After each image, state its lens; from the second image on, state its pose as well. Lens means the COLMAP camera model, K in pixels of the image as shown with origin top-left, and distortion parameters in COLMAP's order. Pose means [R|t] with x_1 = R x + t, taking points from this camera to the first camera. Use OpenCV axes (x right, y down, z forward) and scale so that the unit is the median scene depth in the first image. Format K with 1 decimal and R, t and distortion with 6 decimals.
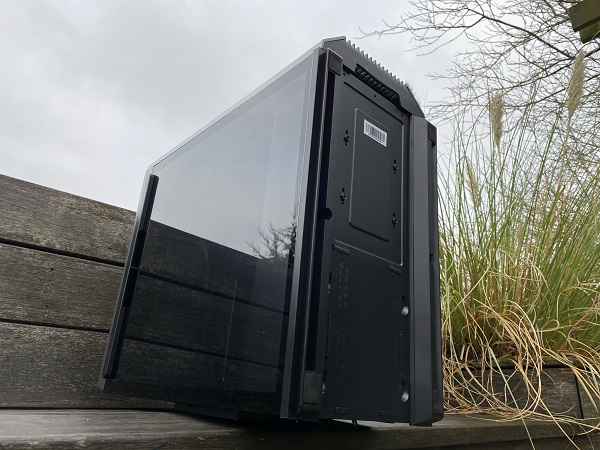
lens RADIAL K [[475.1, 0, 325.3], [0, 475.1, 236.0], [0, 0, 1]] dist [0.000120, -0.007212]
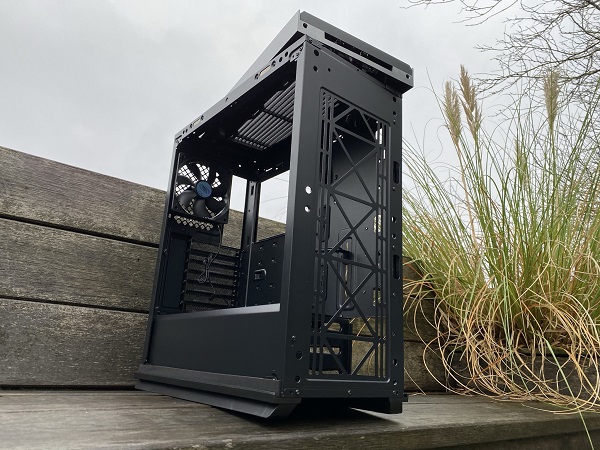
lens RADIAL K [[475.1, 0, 316.3], [0, 475.1, 238.0], [0, 0, 1]] dist [0.000120, -0.007212]
pose [[0.997178, 0.016337, -0.073281, -0.087750], [-0.010298, 0.996576, 0.082043, -0.071406], [0.074370, -0.081057, 0.993931, -0.048063]]
